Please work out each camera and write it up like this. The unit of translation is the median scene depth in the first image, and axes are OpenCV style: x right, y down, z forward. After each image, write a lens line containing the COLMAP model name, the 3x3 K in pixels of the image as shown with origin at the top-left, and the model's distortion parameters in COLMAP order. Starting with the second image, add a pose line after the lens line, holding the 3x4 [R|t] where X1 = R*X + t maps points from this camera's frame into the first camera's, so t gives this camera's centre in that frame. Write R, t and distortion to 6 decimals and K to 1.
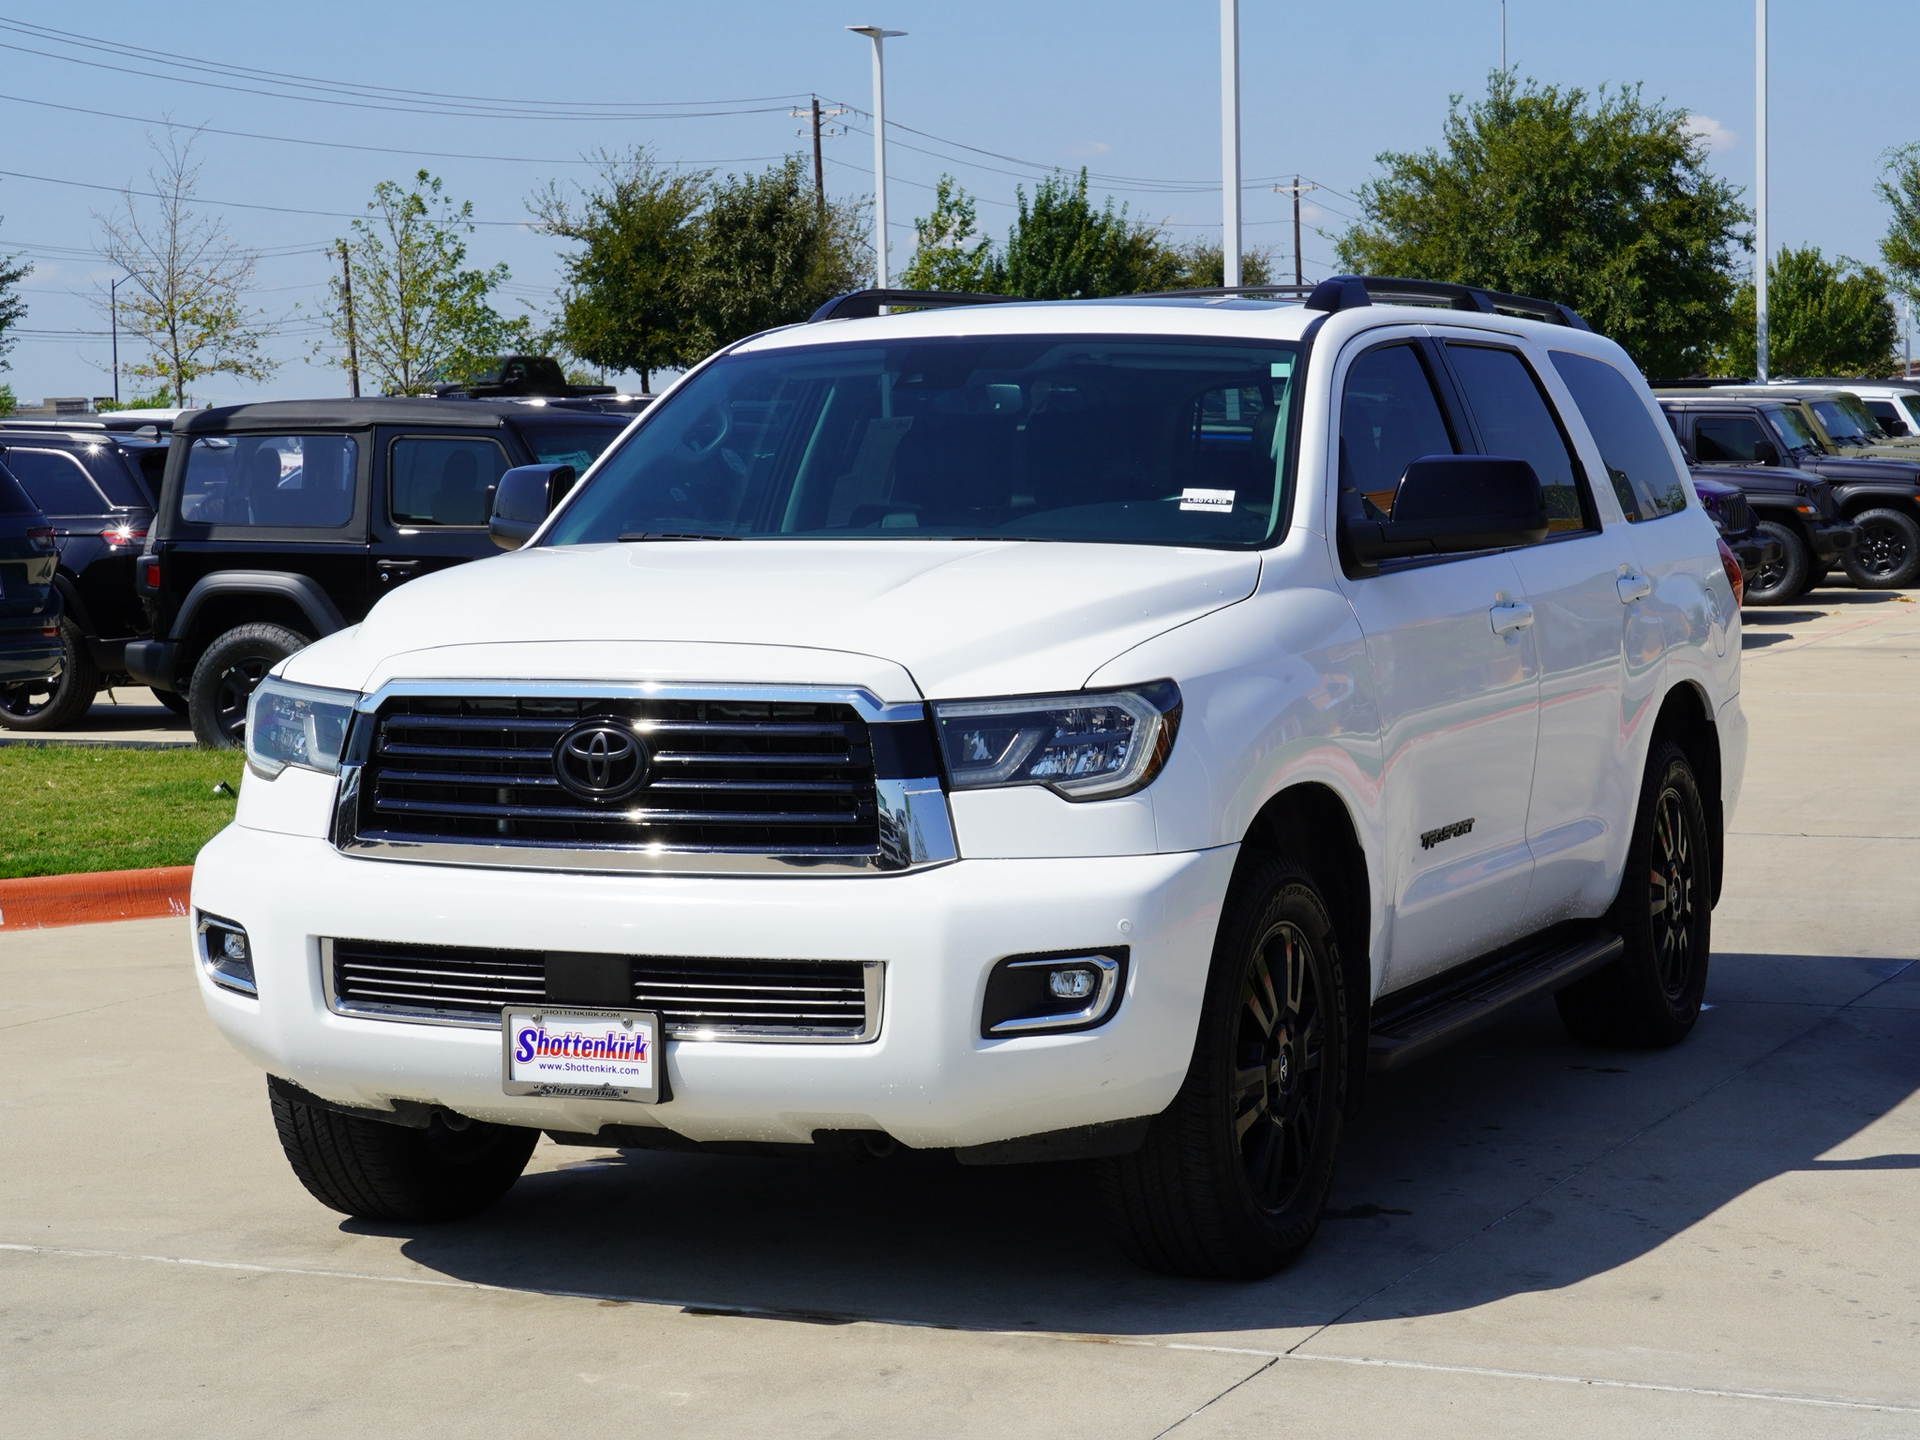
lens RADIAL K [[4026.5, 0, 1065.5], [0, 4026.5, 727.9], [0, 0, 1]] dist [0.045168, 0.000000]
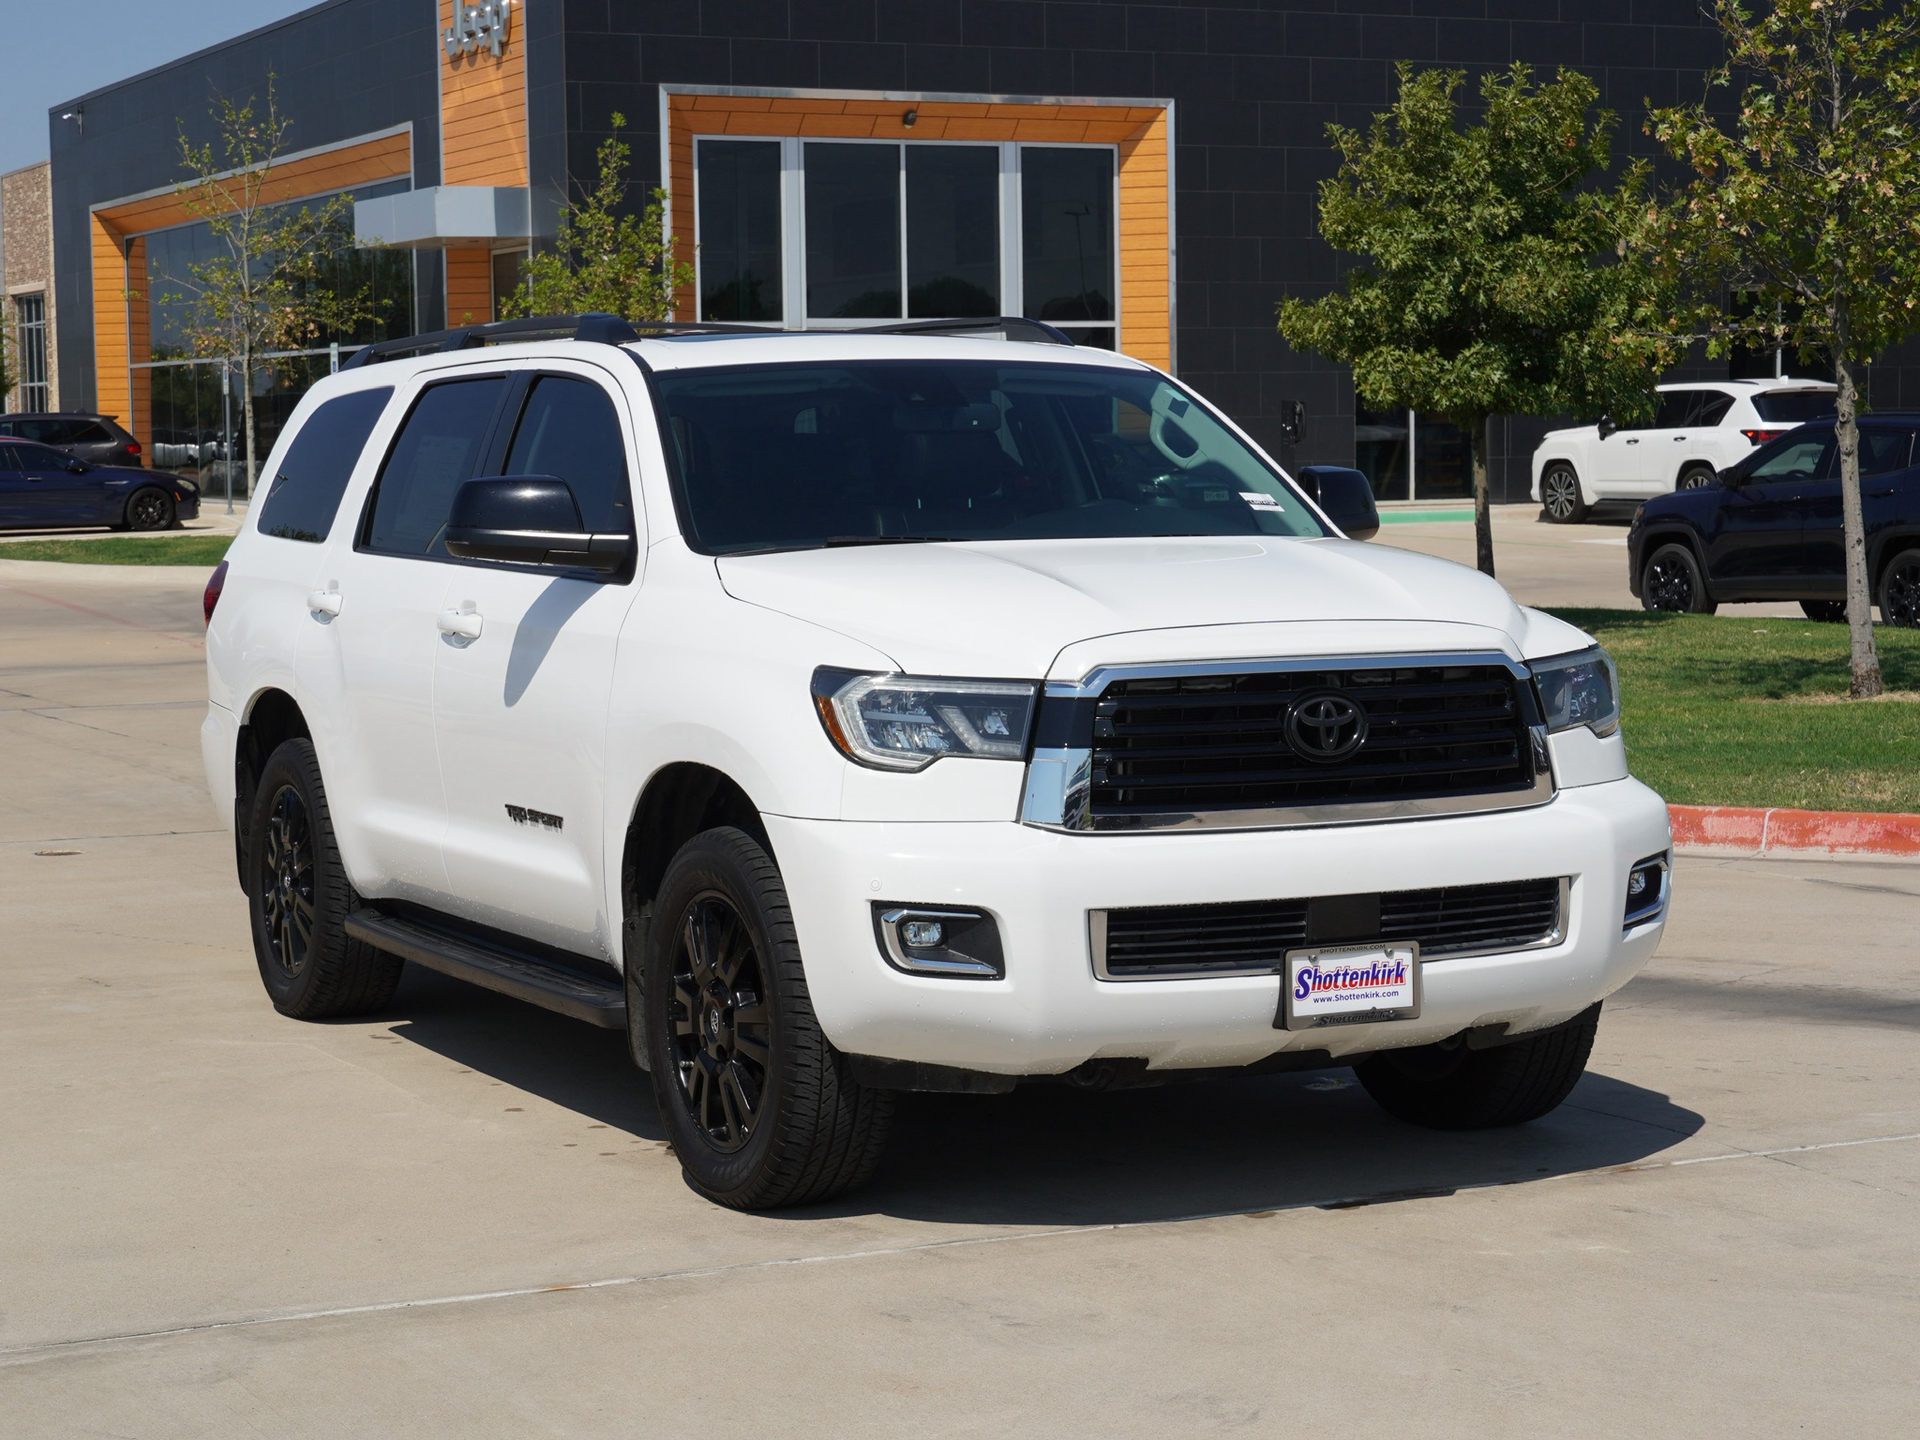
lens RADIAL K [[3591.5, 0, 981.4], [0, 3591.5, 709.4], [0, 0, 1]] dist [0.058893, 0.000000]
pose [[0.655955, -0.047611, 0.753297, -0.907723], [0.057869, 0.998243, 0.012701, -0.014436], [-0.752579, 0.035261, 0.657558, 0.396265]]
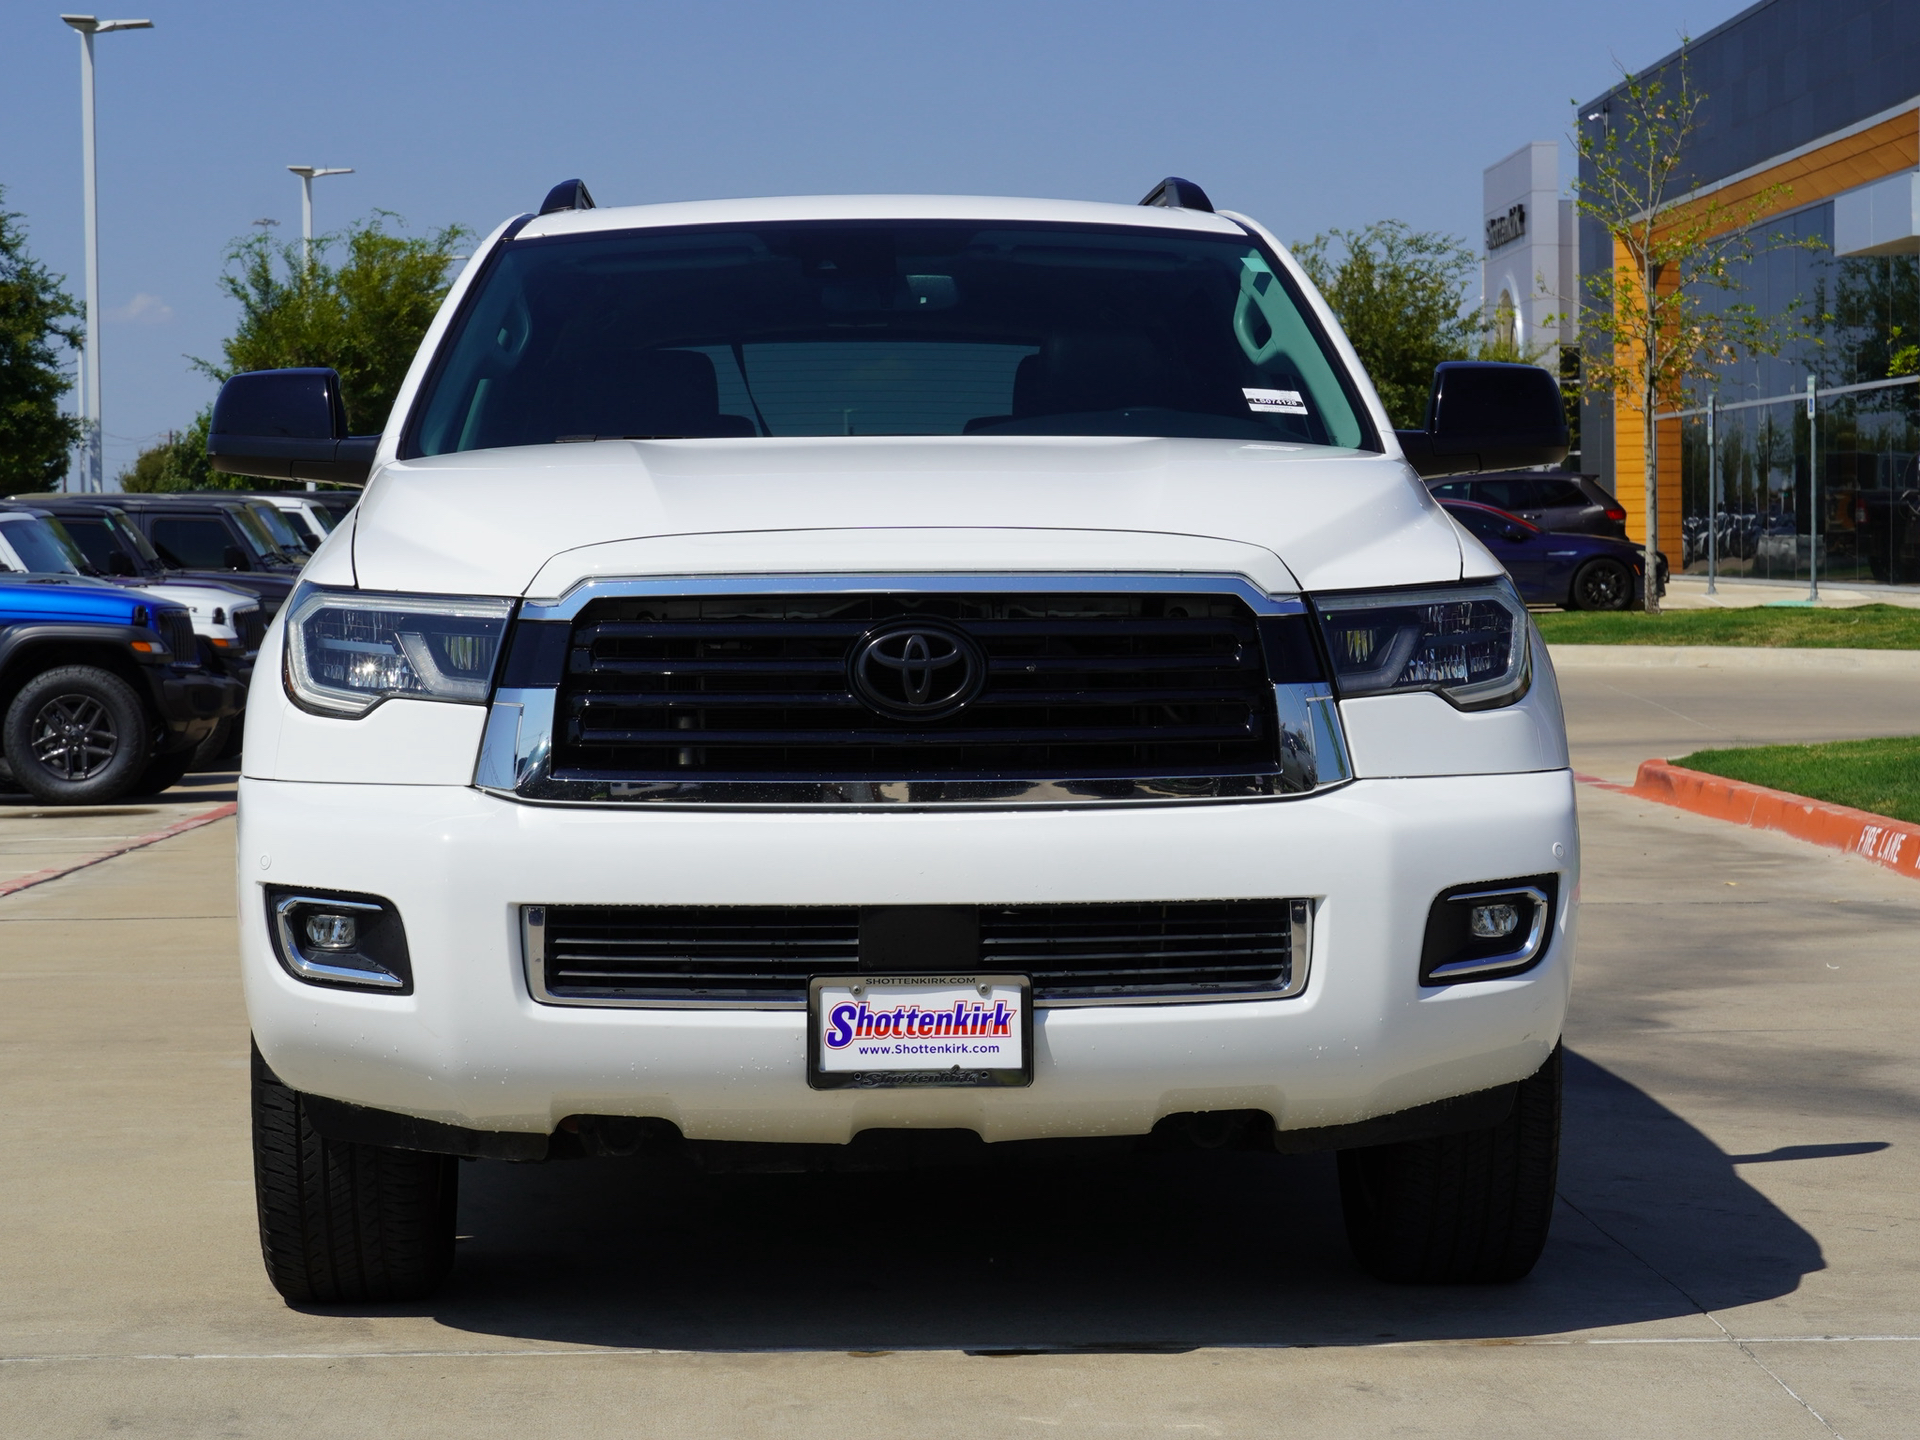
lens RADIAL K [[4466.1, 0, 1008.2], [0, 4466.1, 715.8], [0, 0, 1]] dist [0.084417, 0.000000]
pose [[0.907782, -0.008631, 0.419353, -0.459420], [0.027371, 0.998876, -0.038691, 0.050853], [-0.418547, 0.046601, 0.906999, 0.173172]]
